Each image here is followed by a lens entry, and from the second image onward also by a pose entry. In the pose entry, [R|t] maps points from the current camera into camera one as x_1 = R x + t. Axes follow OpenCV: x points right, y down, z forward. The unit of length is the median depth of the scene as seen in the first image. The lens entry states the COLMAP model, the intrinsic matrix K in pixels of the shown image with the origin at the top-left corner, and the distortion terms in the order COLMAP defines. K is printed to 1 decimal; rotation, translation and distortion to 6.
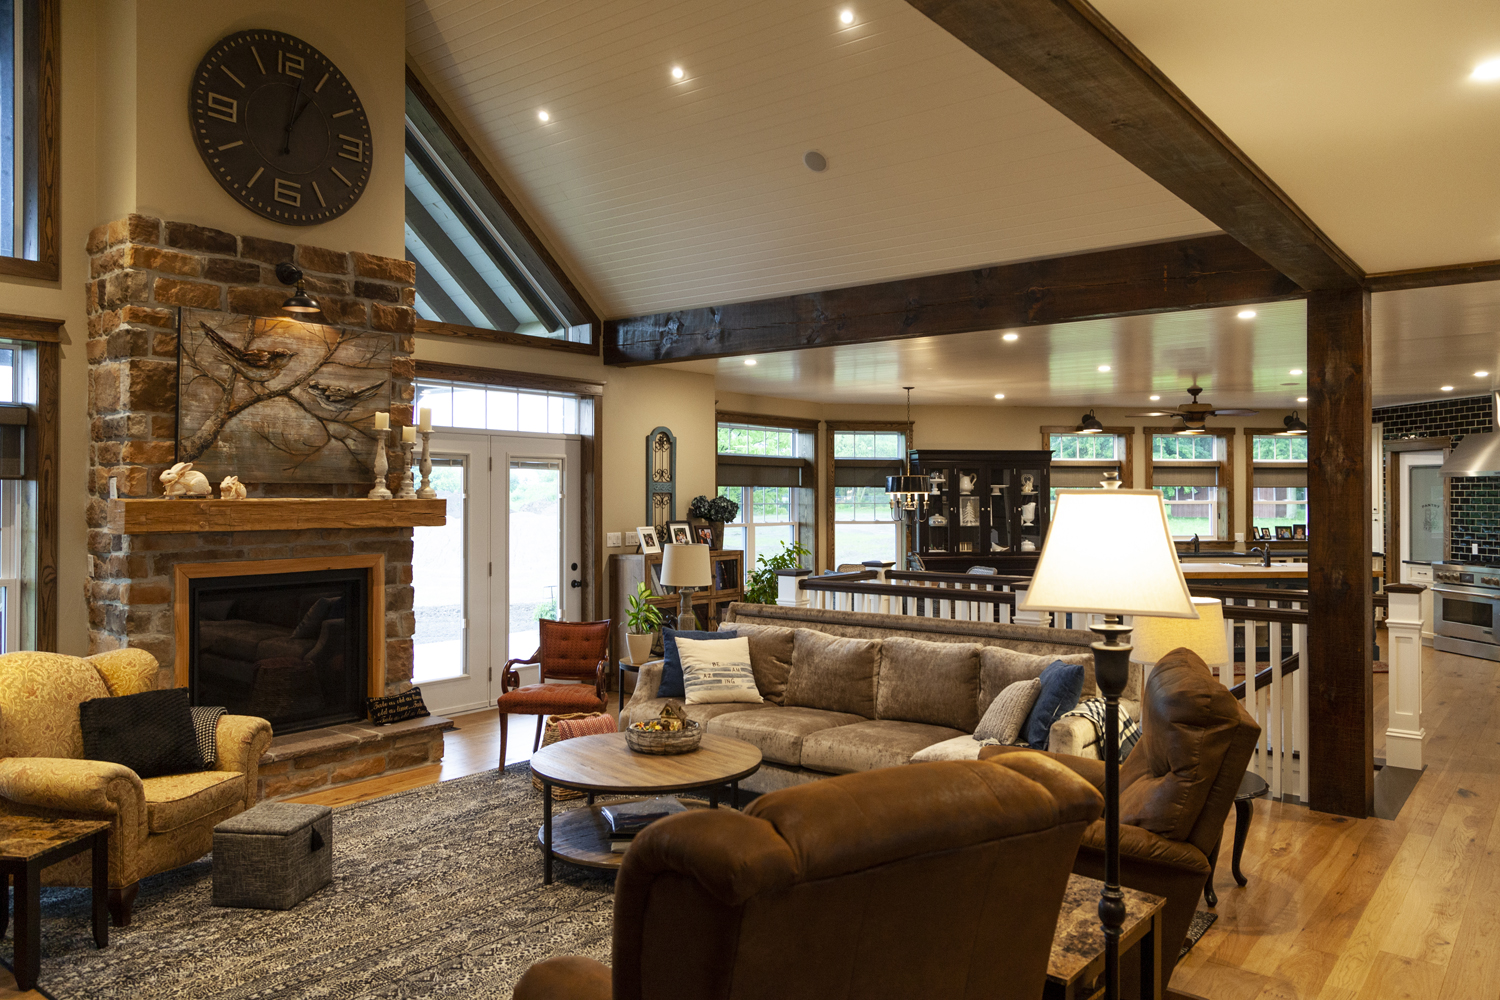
lens RADIAL K [[1063.8, 0, 750.0], [0, 1063.8, 500.0], [0, 0, 1]] dist [-0.000122, -0.000071]
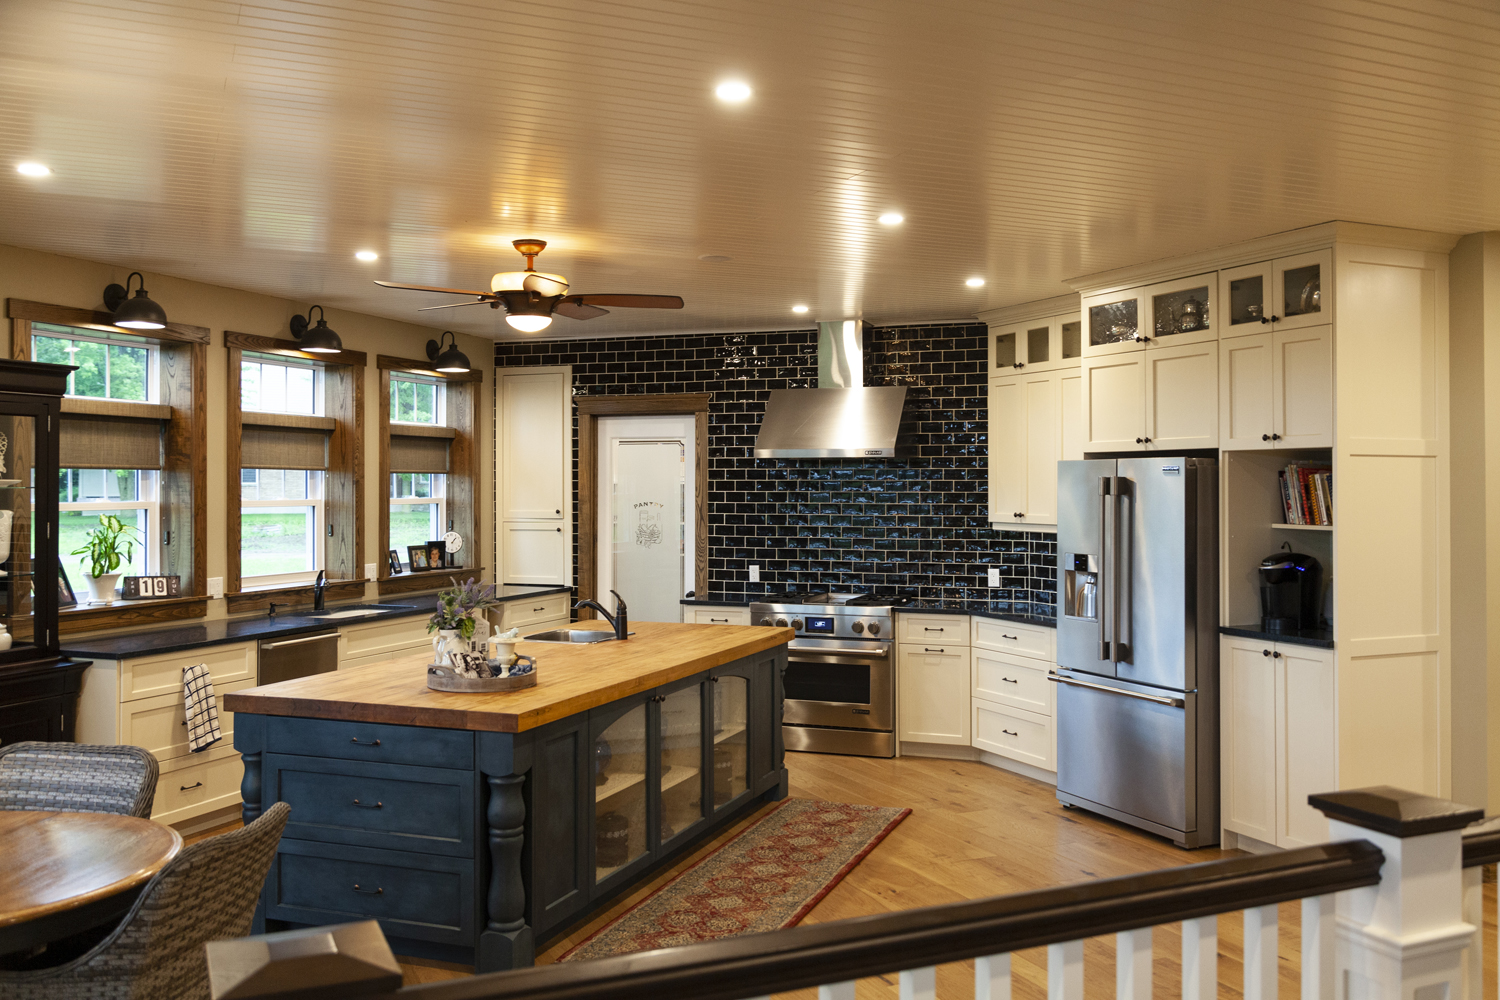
lens RADIAL K [[1315.1, 0, 750.0], [0, 1315.1, 500.0], [0, 0, 1]] dist [0.000905, 0.002614]
pose [[0.461284, -0.011588, 0.887177, -0.009274], [0.003065, 0.999930, 0.011467, -0.005746], [-0.887247, -0.002570, 0.461287, 0.572169]]
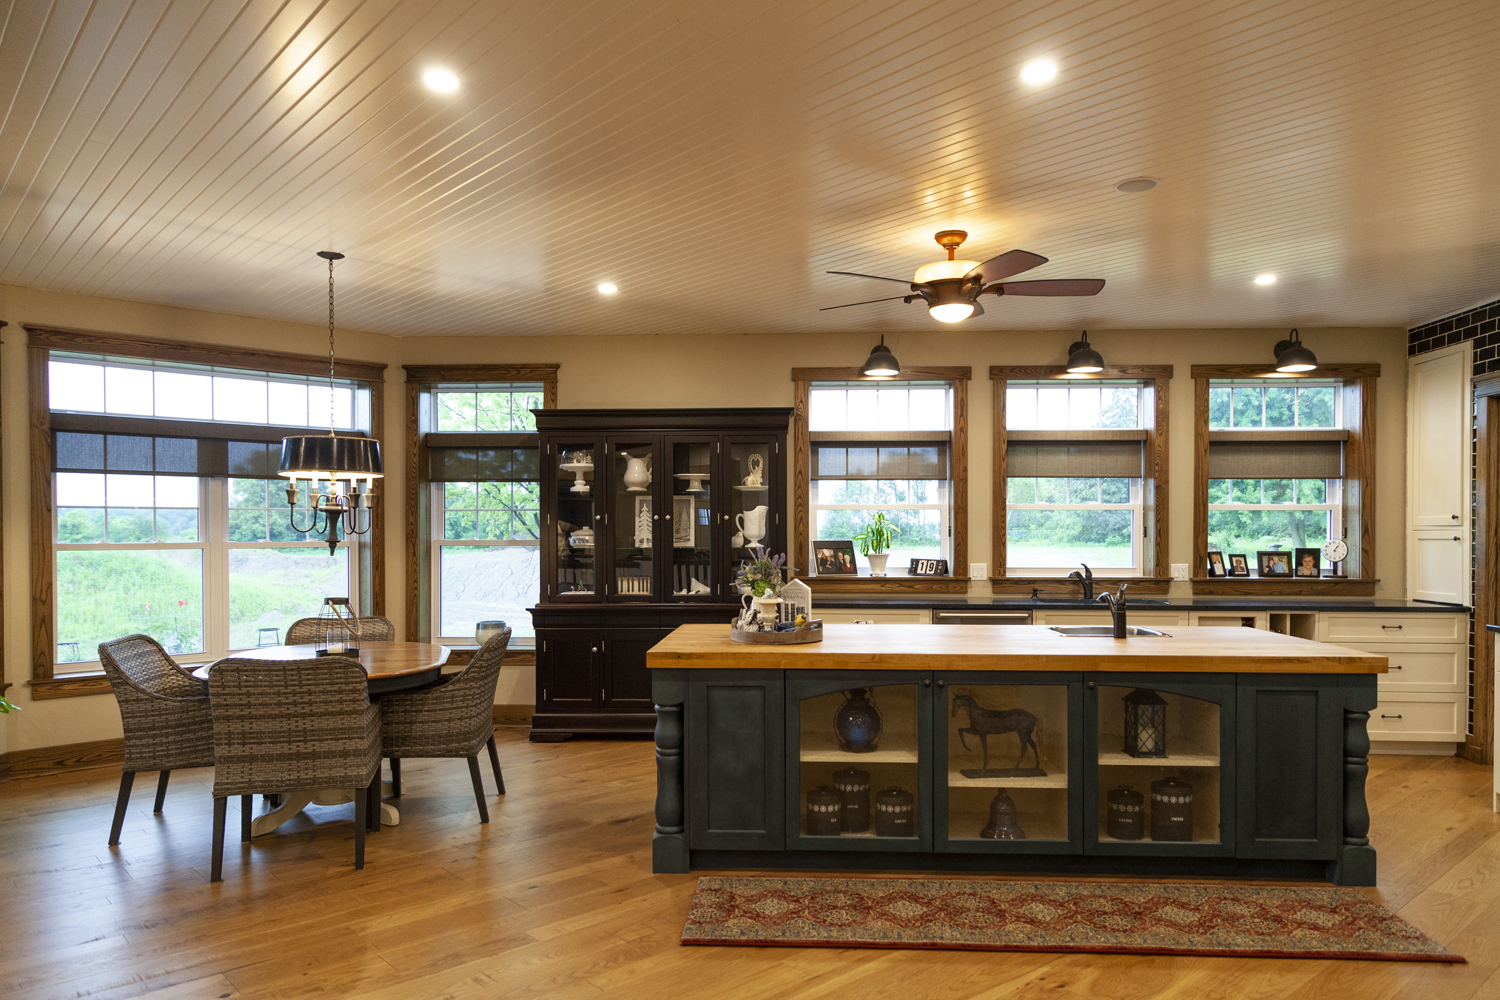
lens RADIAL K [[1003.3, 0, 751.9], [0, 1003.3, 562.6], [0, 0, 1]] dist [0.005042, -0.000648]
pose [[0.985817, 0.005016, -0.167749, 0.344322], [-0.000513, 0.999639, 0.026873, 0.017611], [0.167824, -0.026406, 0.985463, 0.483450]]
